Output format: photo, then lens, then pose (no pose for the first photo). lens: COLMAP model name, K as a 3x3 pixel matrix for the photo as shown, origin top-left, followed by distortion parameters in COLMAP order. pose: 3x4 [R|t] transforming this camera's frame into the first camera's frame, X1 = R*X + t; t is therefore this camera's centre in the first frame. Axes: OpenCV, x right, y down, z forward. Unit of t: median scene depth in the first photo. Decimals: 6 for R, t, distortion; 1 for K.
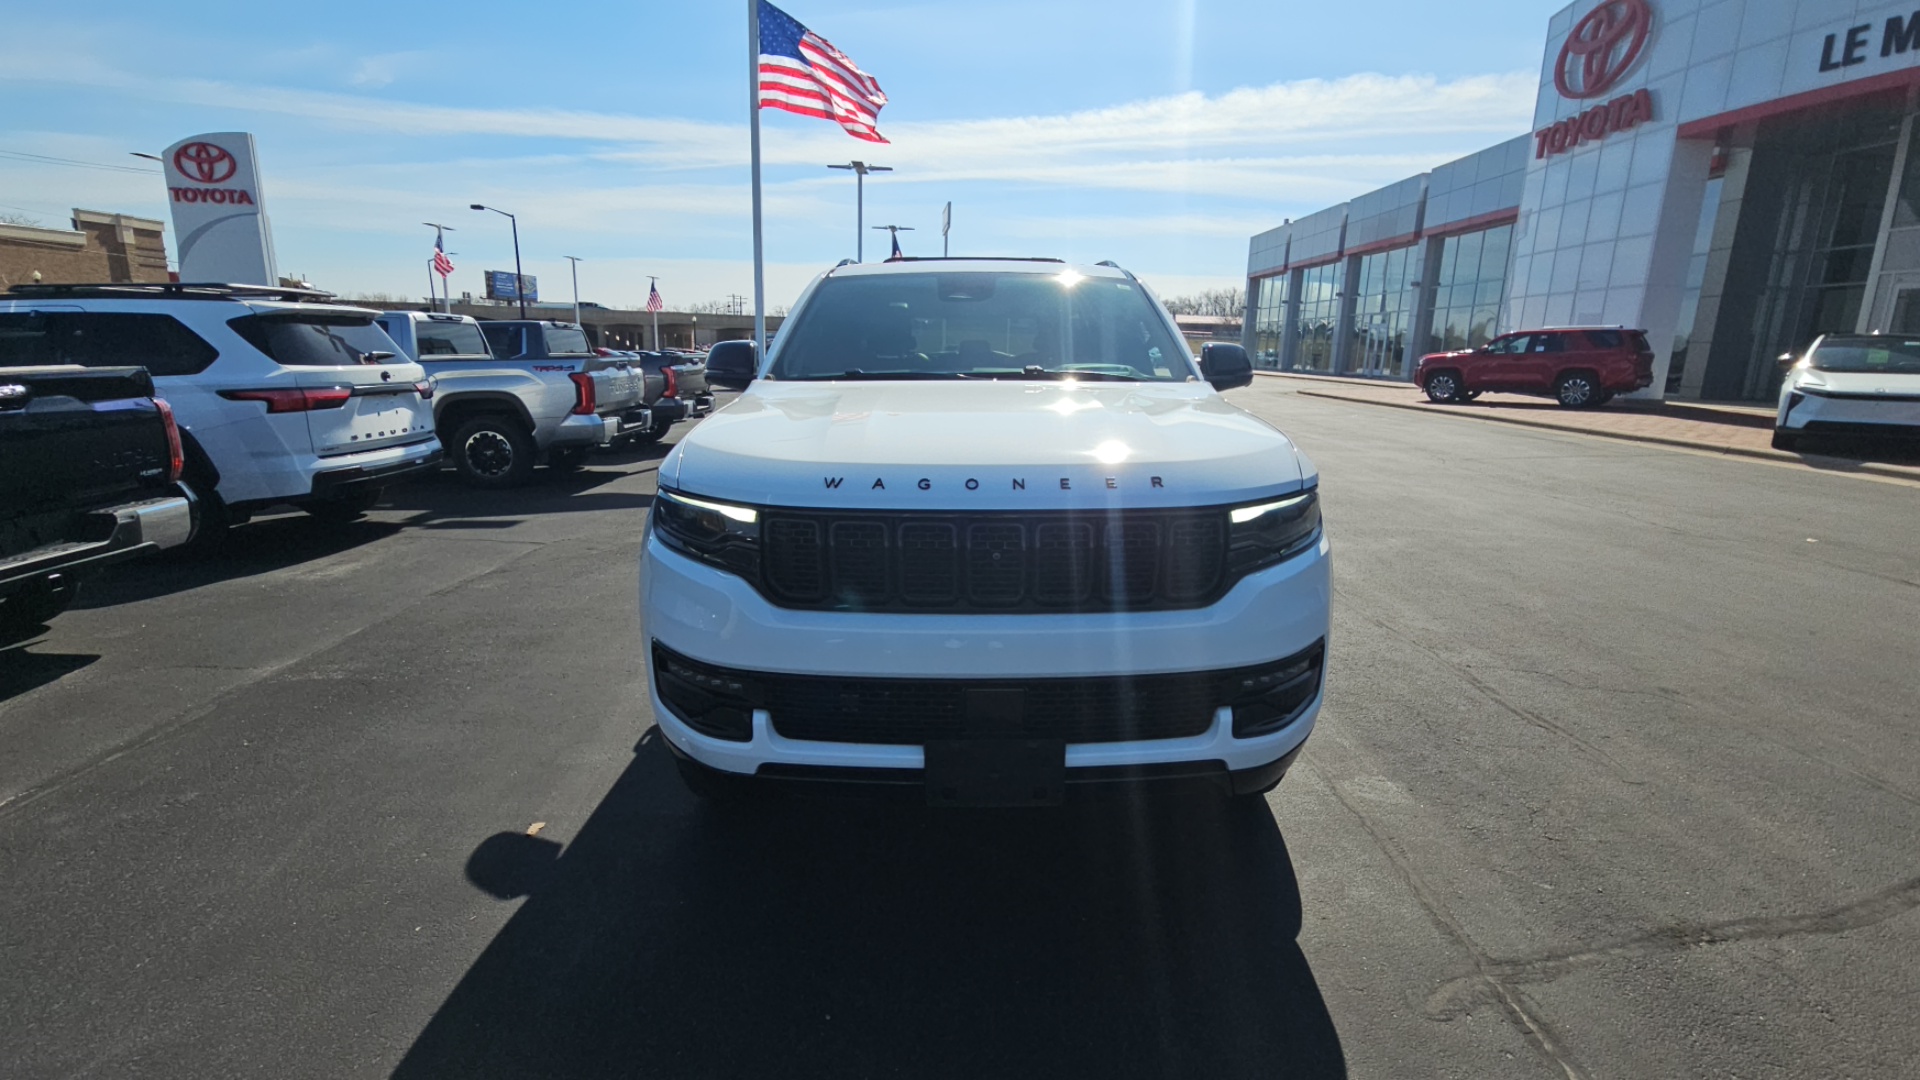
lens RADIAL K [[855.4, 0, 960.0], [0, 855.4, 540.0], [0, 0, 1]] dist [0.020026, -0.015150]
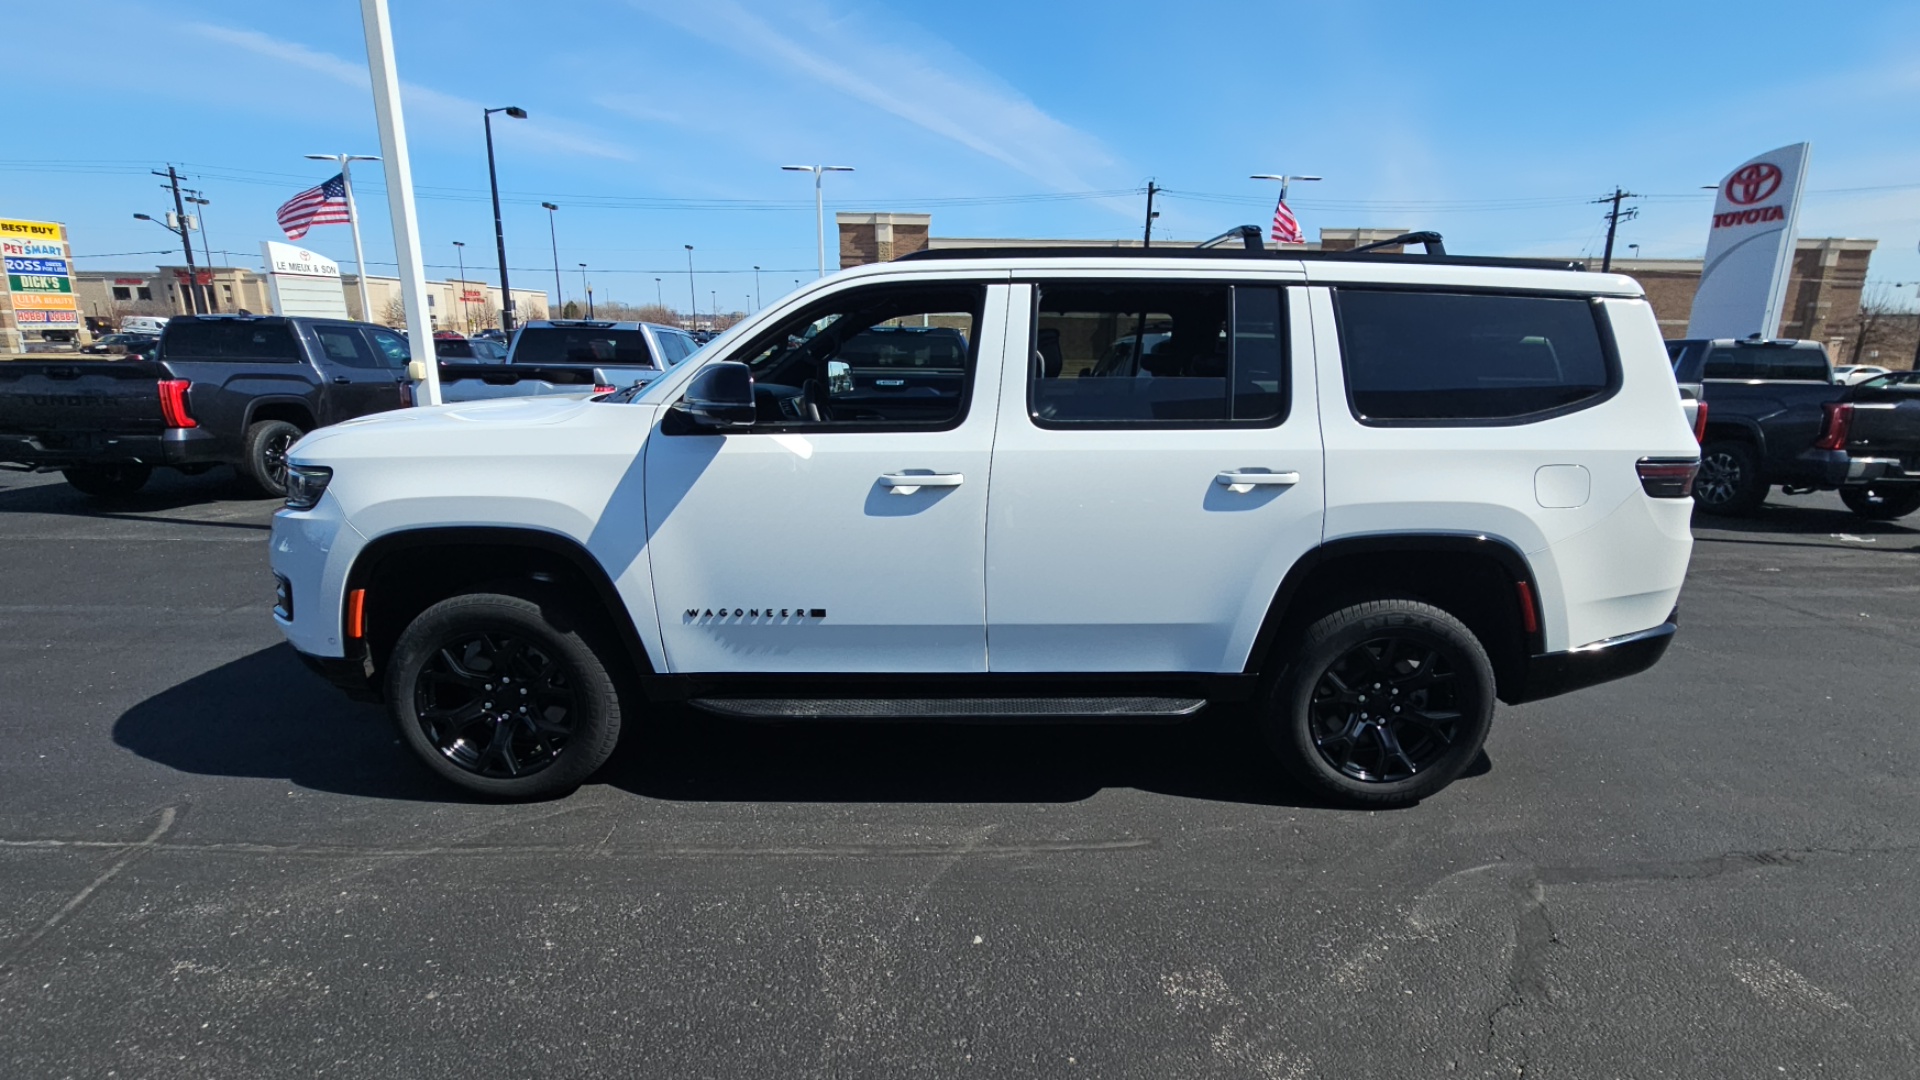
lens RADIAL K [[853.1, 0, 987.8], [0, 853.1, 539.8], [0, 0, 1]] dist [0.013782, -0.009466]
pose [[0.029616, 0.206599, -0.977977, 0.266616], [-0.230967, 0.953343, 0.194401, -0.068757], [0.972511, 0.220123, 0.075952, 0.297519]]
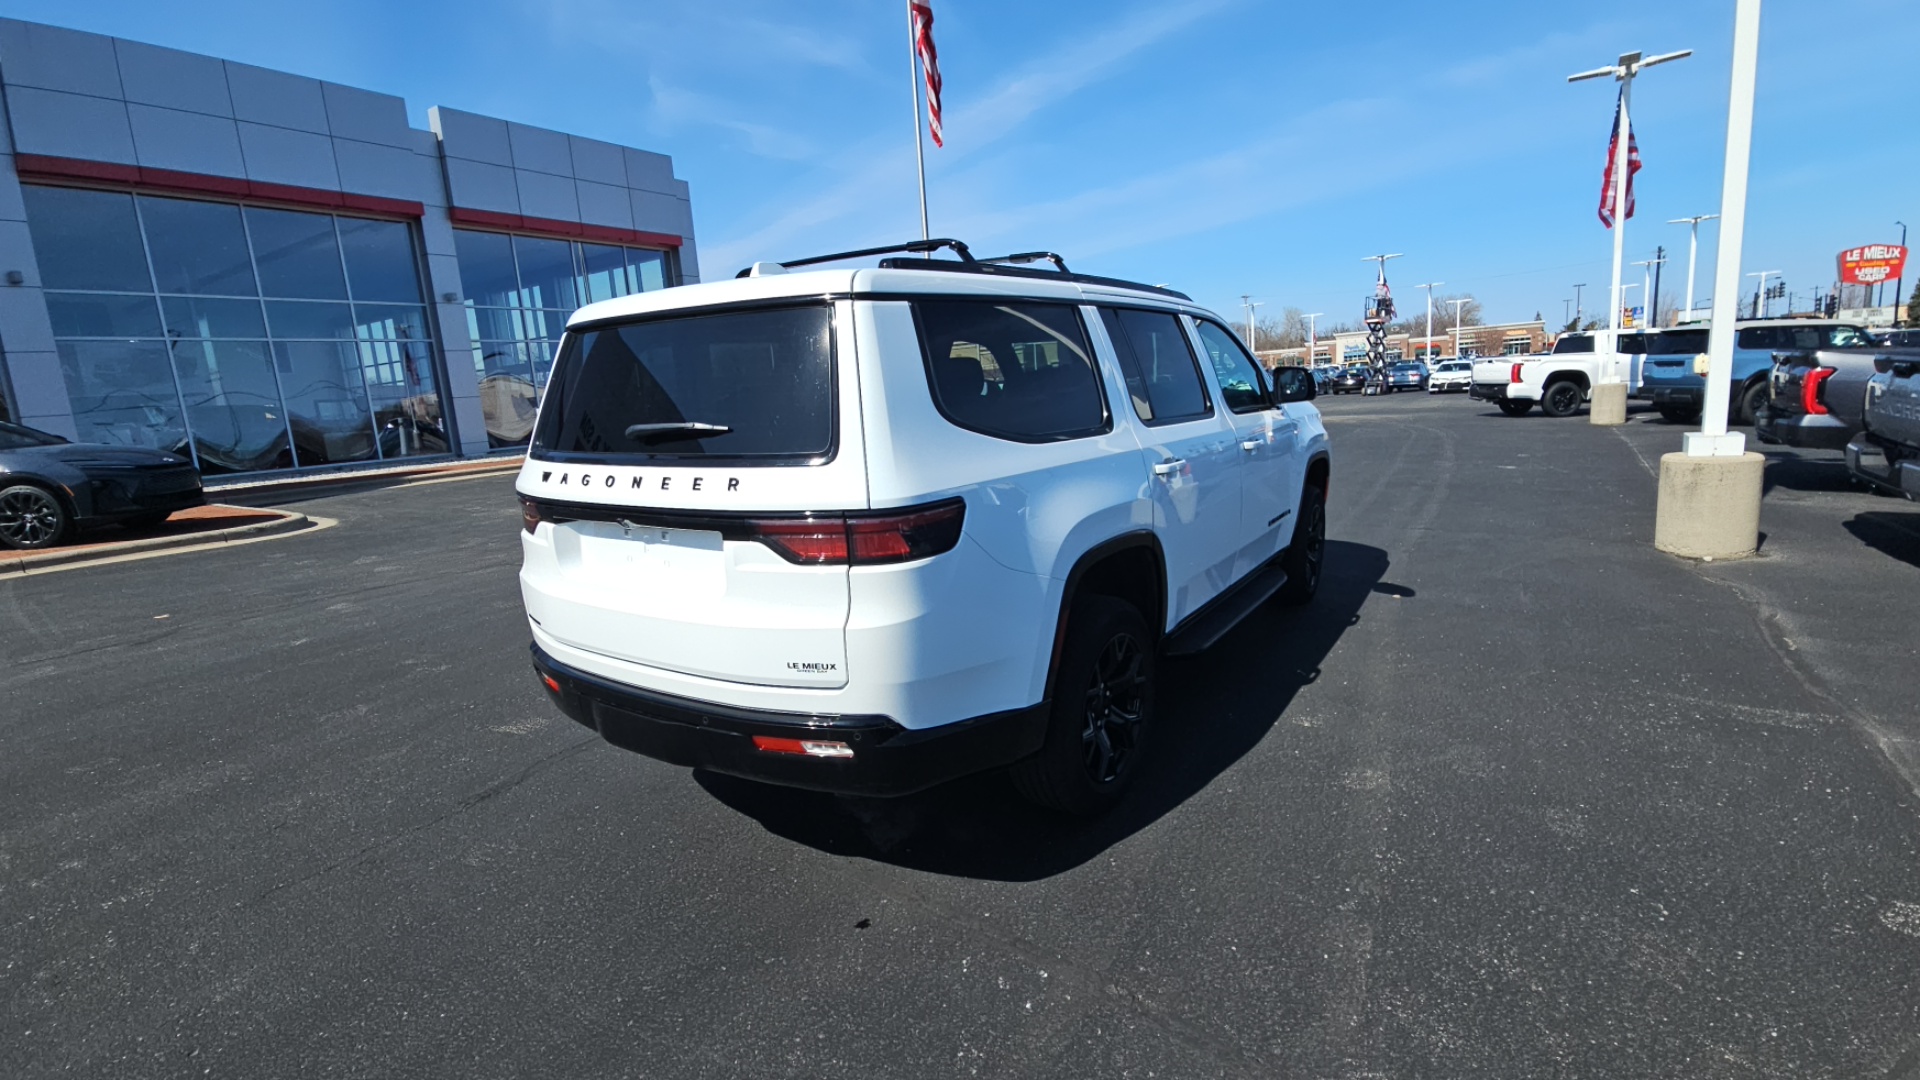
lens RADIAL K [[863.0, 0, 976.8], [0, 863.0, 547.7], [0, 0, 1]] dist [-0.000159, -0.001166]
pose [[-0.839844, -0.071880, 0.538048, -0.146422], [0.161097, 0.913534, 0.373501, -0.135126], [-0.518373, 0.400360, -0.755646, 0.583392]]
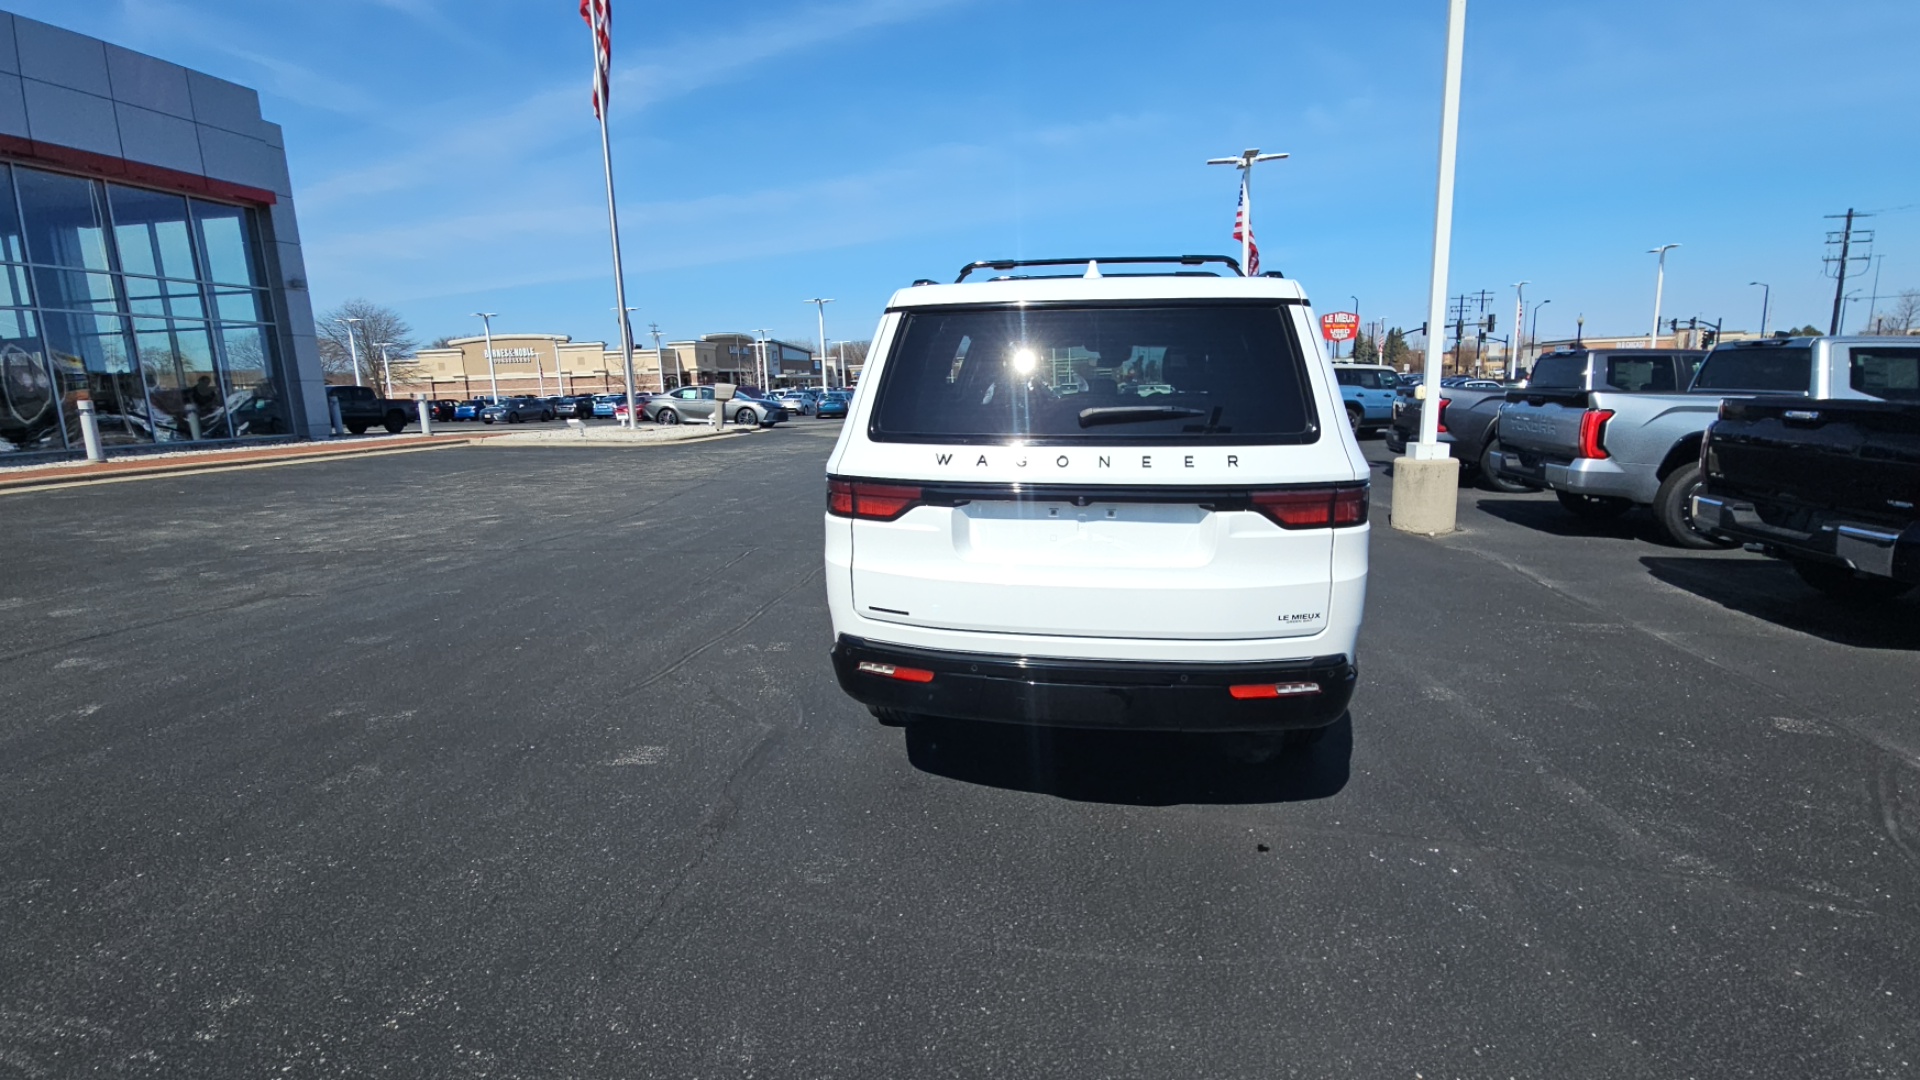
lens RADIAL K [[863.8, 0, 980.6], [0, 863.8, 544.0], [0, 0, 1]] dist [0.002632, -0.001584]
pose [[-0.988823, -0.026520, 0.146716, 0.001451], [0.034337, 0.917093, 0.397193, -0.150779], [-0.145086, 0.397791, -0.905932, 0.658203]]
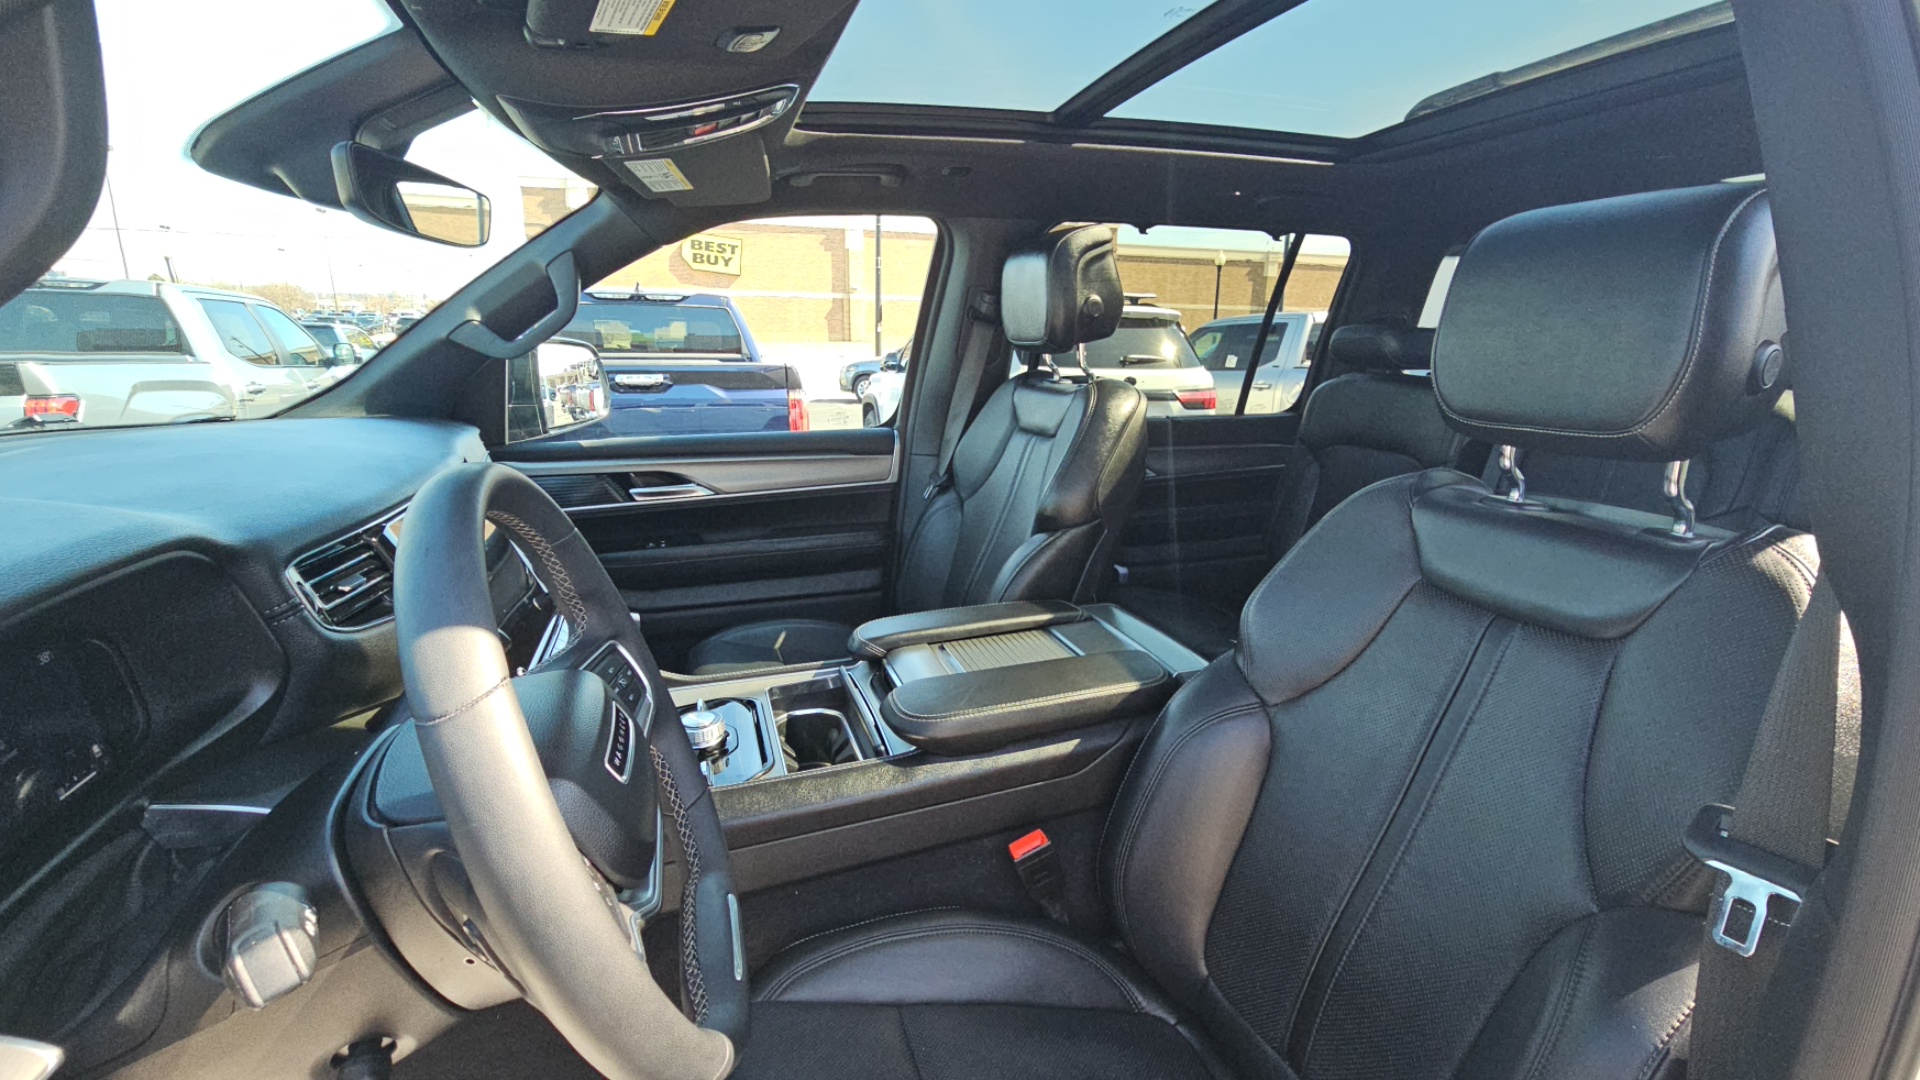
lens RADIAL K [[861.0, 0, 989.3], [0, 861.0, 545.1], [0, 0, 1]] dist [-0.000296, -0.007954]
pose [[0.335208, 0.214573, -0.917384, 0.075221], [-0.216001, 0.965287, 0.146851, -0.060498], [0.917049, 0.148930, 0.369920, 0.266603]]
